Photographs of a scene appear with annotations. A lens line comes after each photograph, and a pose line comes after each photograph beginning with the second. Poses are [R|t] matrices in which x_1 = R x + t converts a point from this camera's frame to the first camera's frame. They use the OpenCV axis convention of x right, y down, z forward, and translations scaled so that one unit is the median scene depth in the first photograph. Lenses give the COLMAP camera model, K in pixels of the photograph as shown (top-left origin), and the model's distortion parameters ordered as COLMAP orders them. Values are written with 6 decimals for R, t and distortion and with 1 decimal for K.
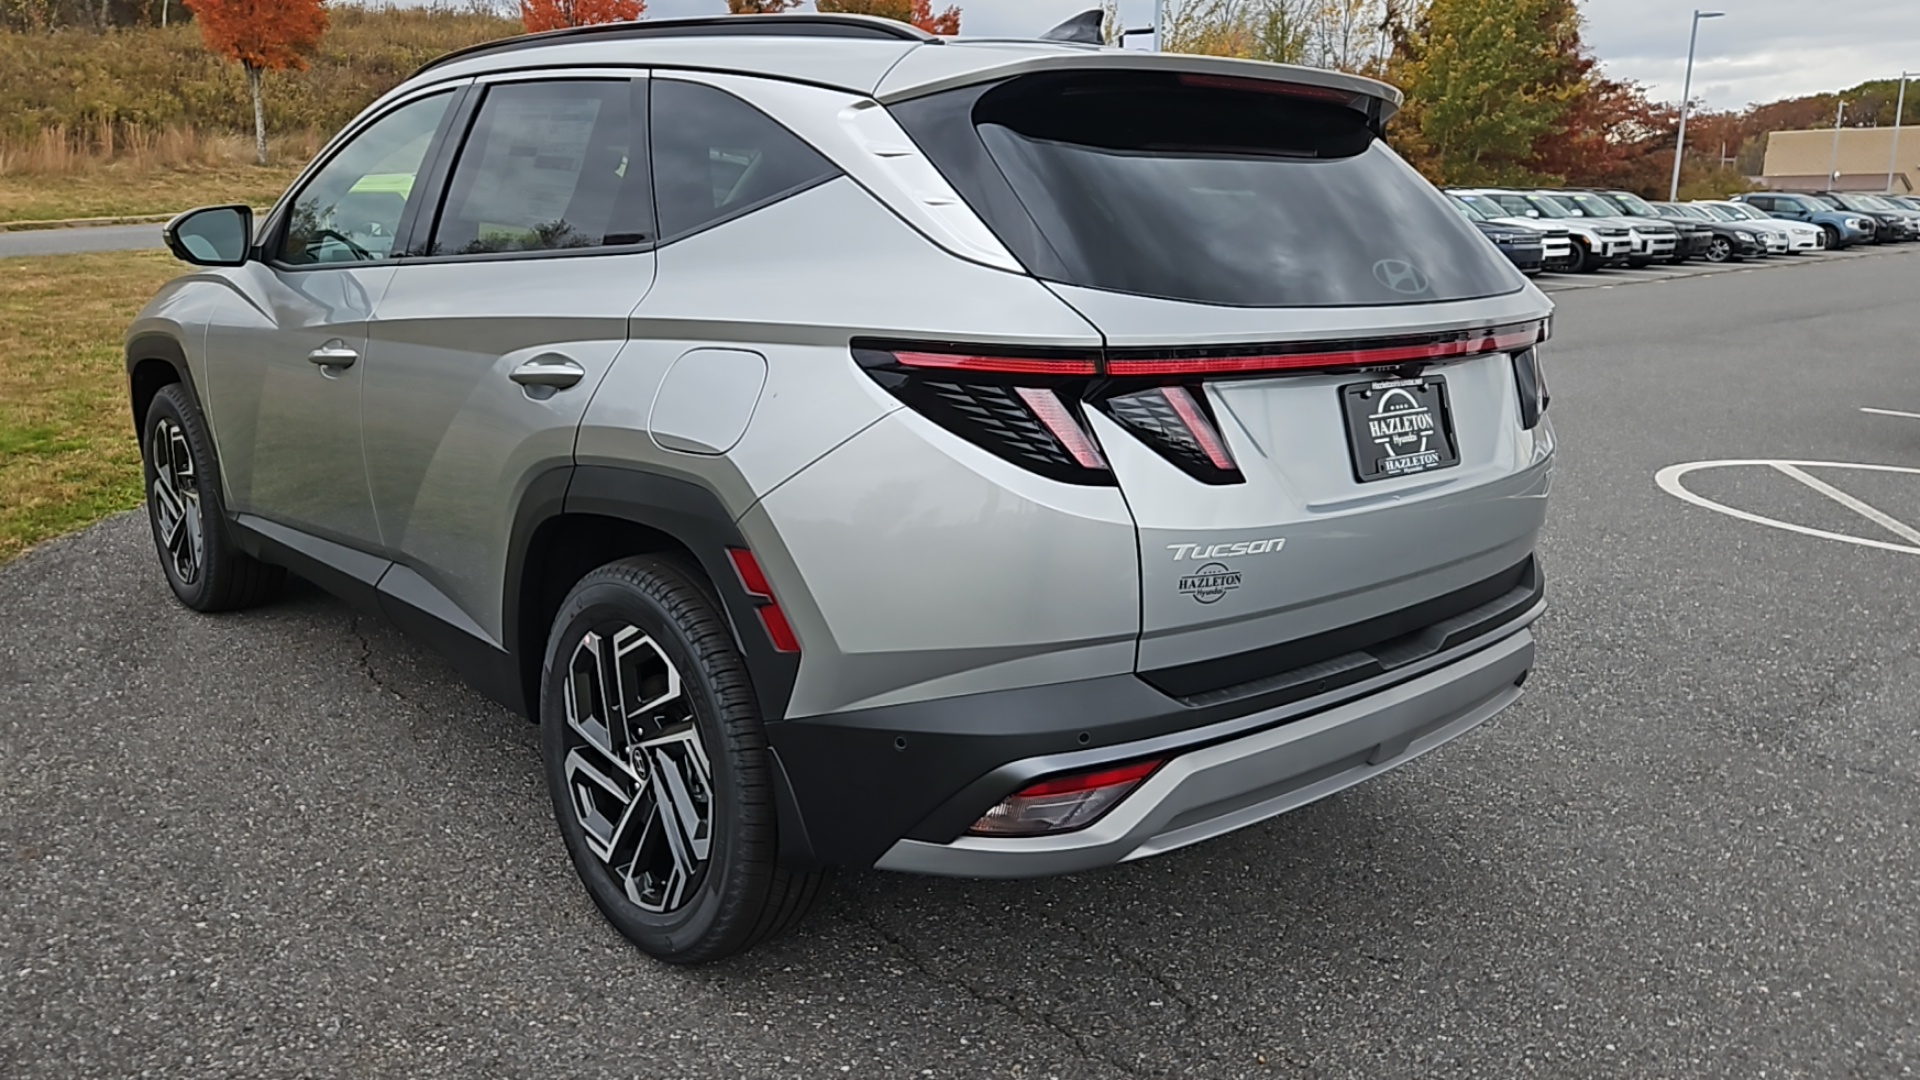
lens RADIAL K [[1582.4, 0, 960.0], [0, 1582.4, 540.0], [0, 0, 1]] dist [0.092954, -0.002380]
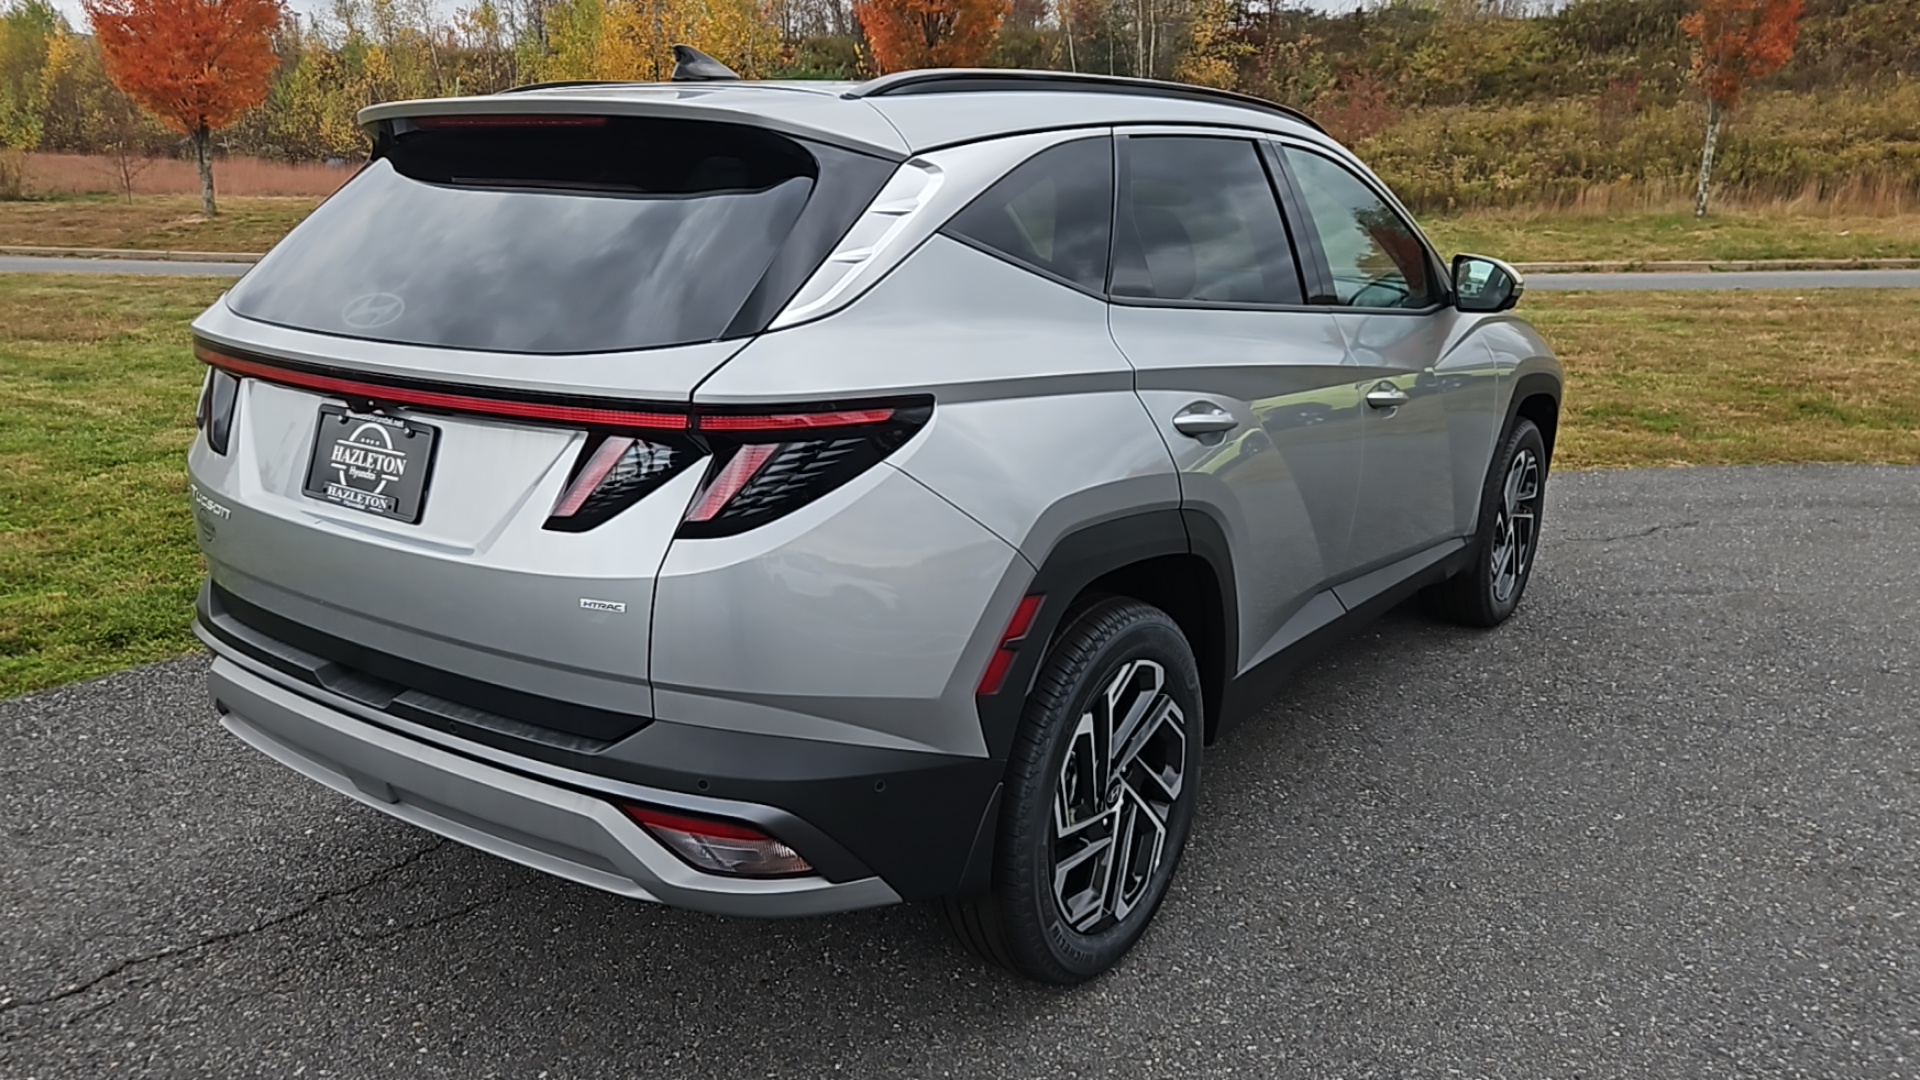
lens RADIAL K [[1582.4, 0, 960.0], [0, 1582.4, 540.0], [0, 0, 1]] dist [0.092954, -0.002380]
pose [[0.142433, 0.209030, -0.967481, 1.320479], [-0.226075, 0.958480, 0.173802, -0.284567], [0.963641, 0.193968, 0.183775, 1.199509]]
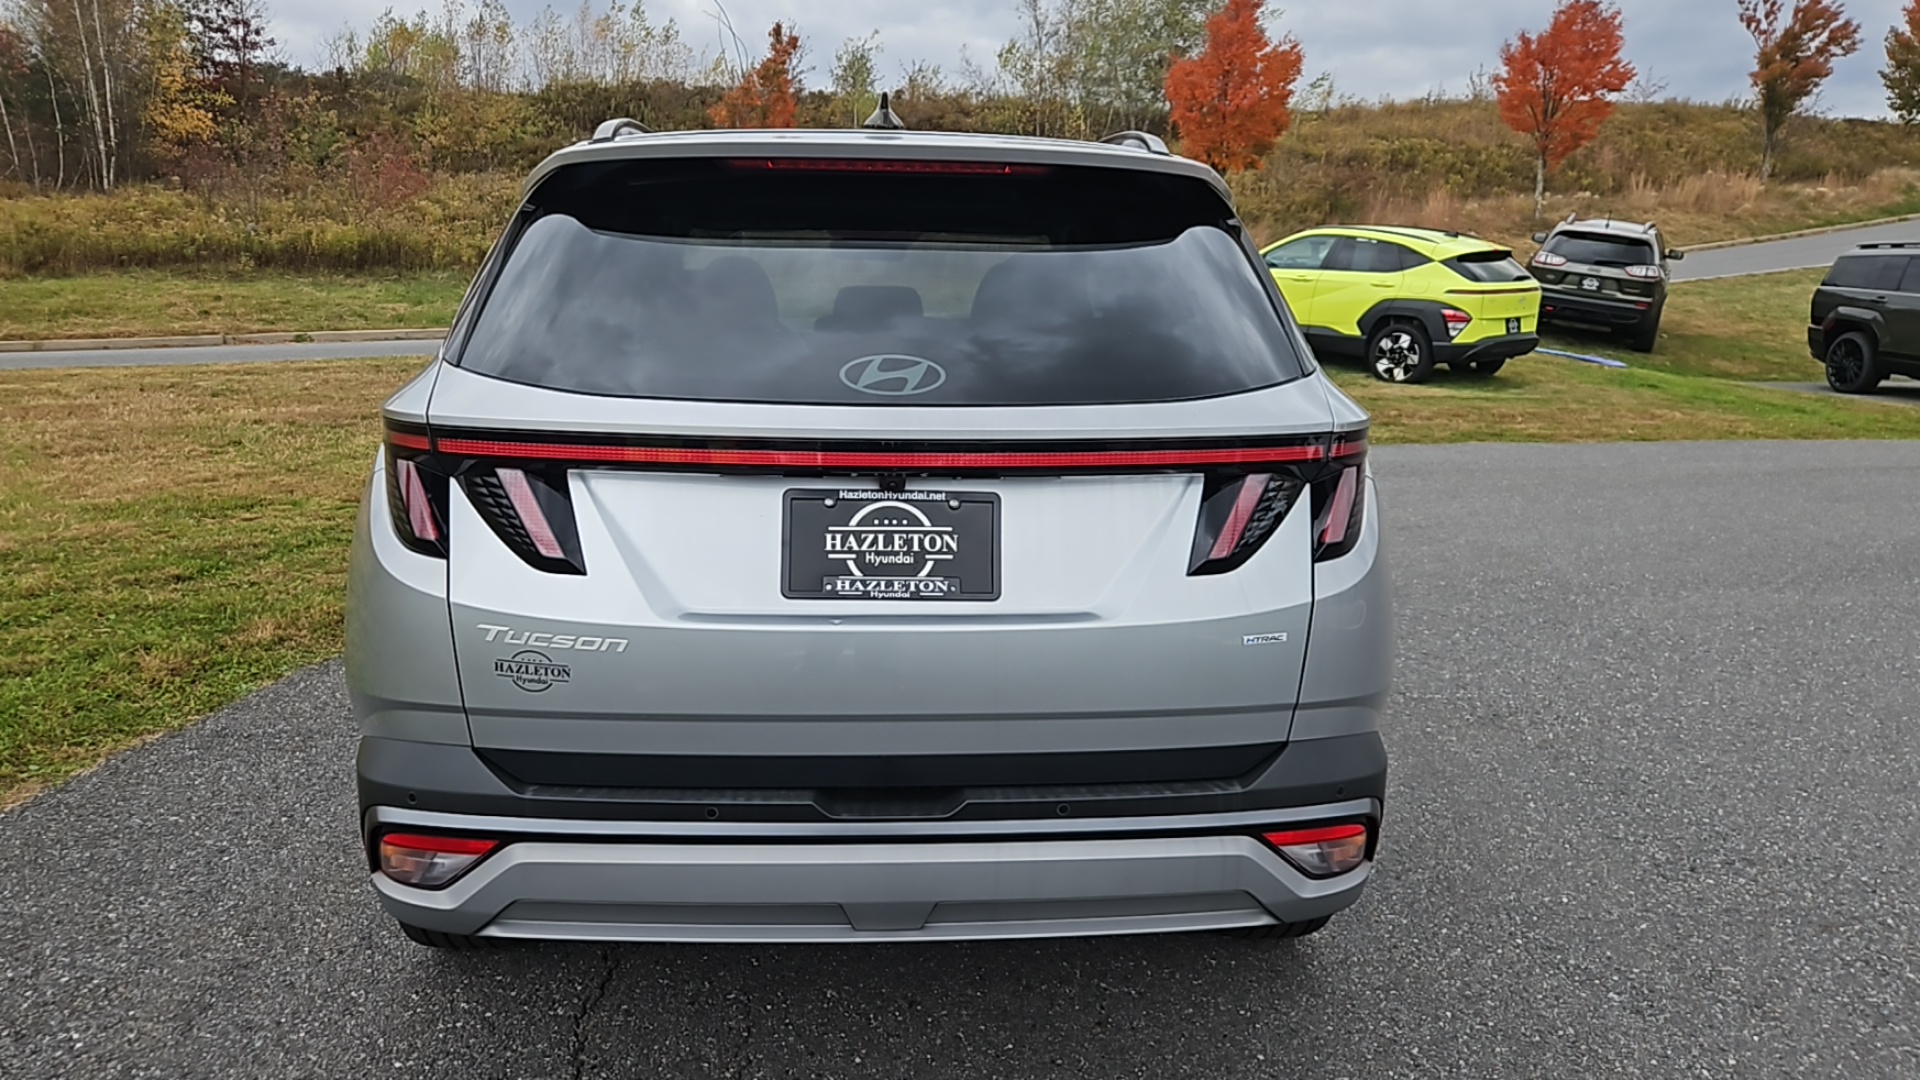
lens RADIAL K [[1582.4, 0, 960.0], [0, 1582.4, 540.0], [0, 0, 1]] dist [0.092954, -0.002380]
pose [[0.758963, 0.105567, -0.642519, 0.880931], [-0.137265, 0.990534, 0.000606, -0.080823], [0.636501, 0.087736, 0.766270, 0.360483]]
